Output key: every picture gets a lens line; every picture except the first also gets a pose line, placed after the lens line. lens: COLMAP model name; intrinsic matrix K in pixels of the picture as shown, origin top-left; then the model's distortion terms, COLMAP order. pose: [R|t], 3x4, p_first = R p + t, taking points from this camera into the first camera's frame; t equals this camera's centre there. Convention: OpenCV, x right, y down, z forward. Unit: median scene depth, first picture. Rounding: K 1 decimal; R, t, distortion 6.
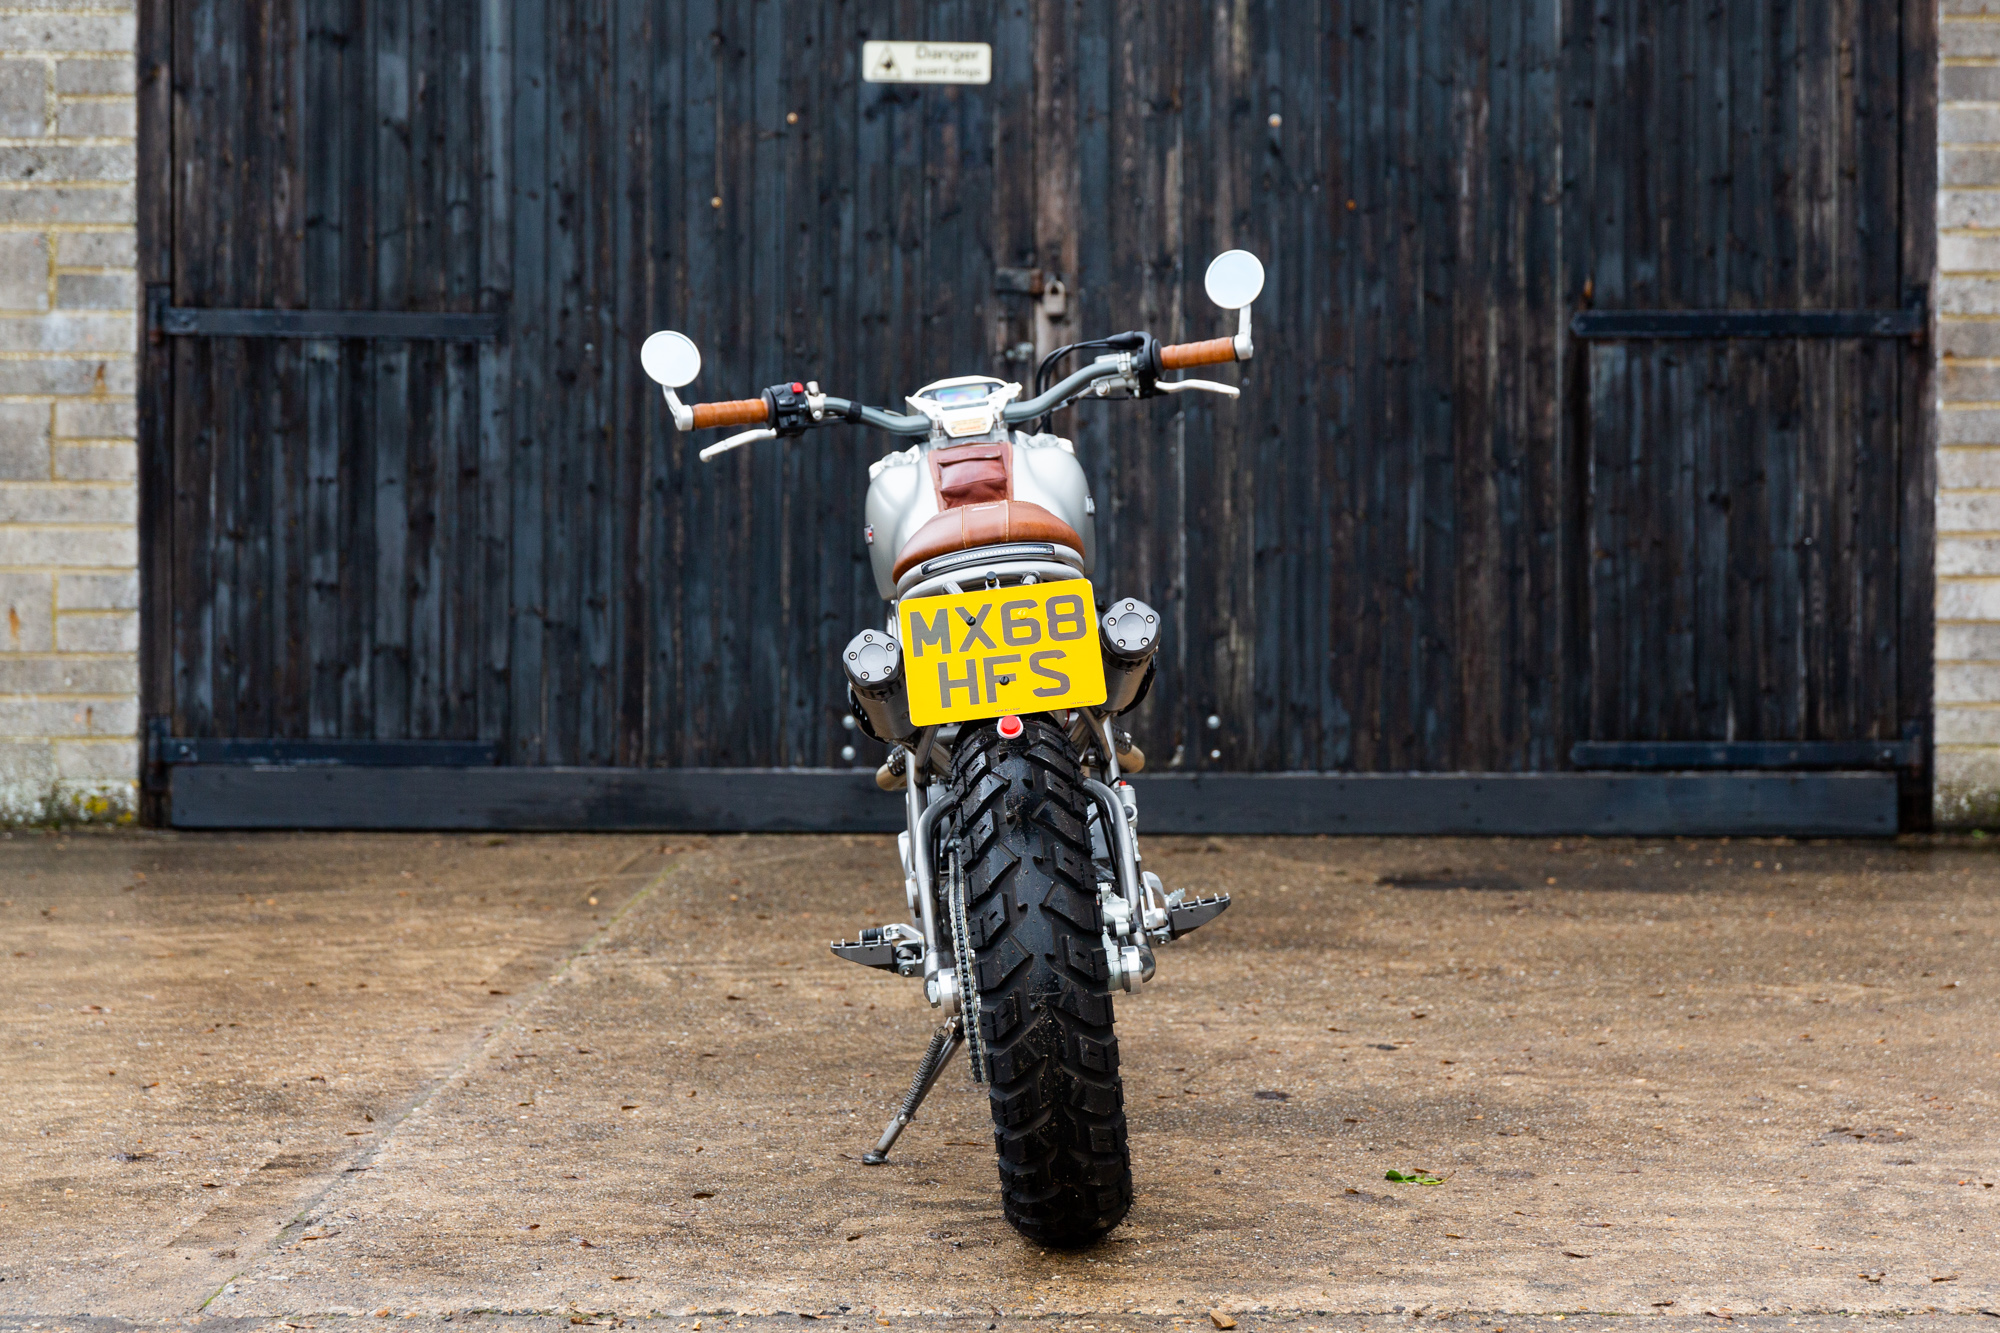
lens RADIAL K [[4223.4, 0, 1008.7], [0, 4223.4, 629.6], [0, 0, 1]] dist [-0.013380, 0.000000]
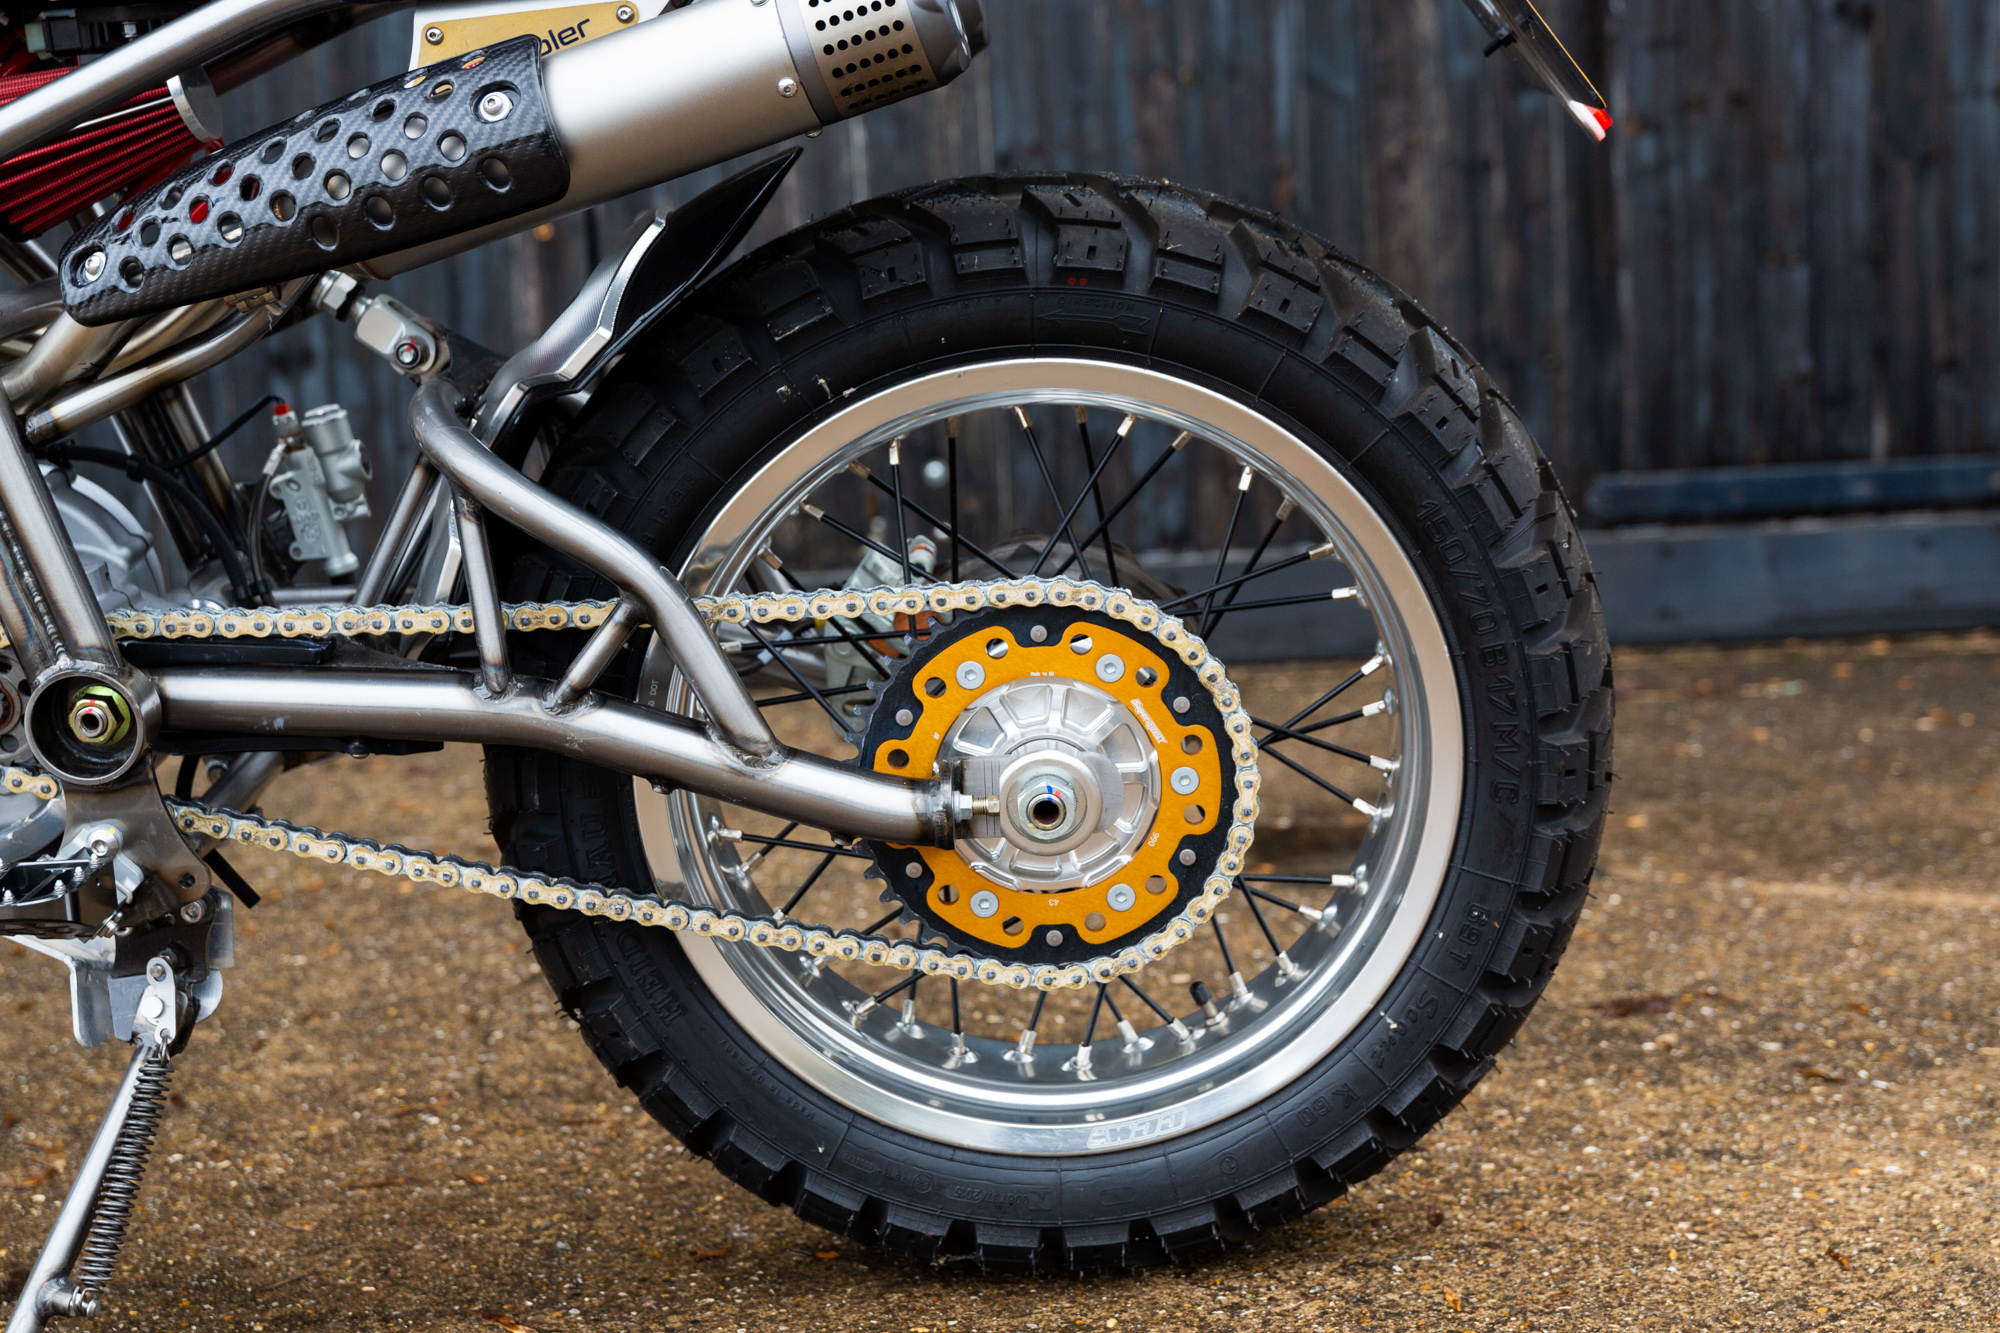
lens RADIAL K [[2771.4, 0, 1013.3], [0, 2771.4, 651.9], [0, 0, 1]] dist [-0.008713, 0.000000]
pose [[0.998738, -0.049827, -0.006283, 0.059910], [0.050210, 0.993374, 0.103383, 0.008290], [0.001090, -0.103568, 0.994622, 0.641484]]
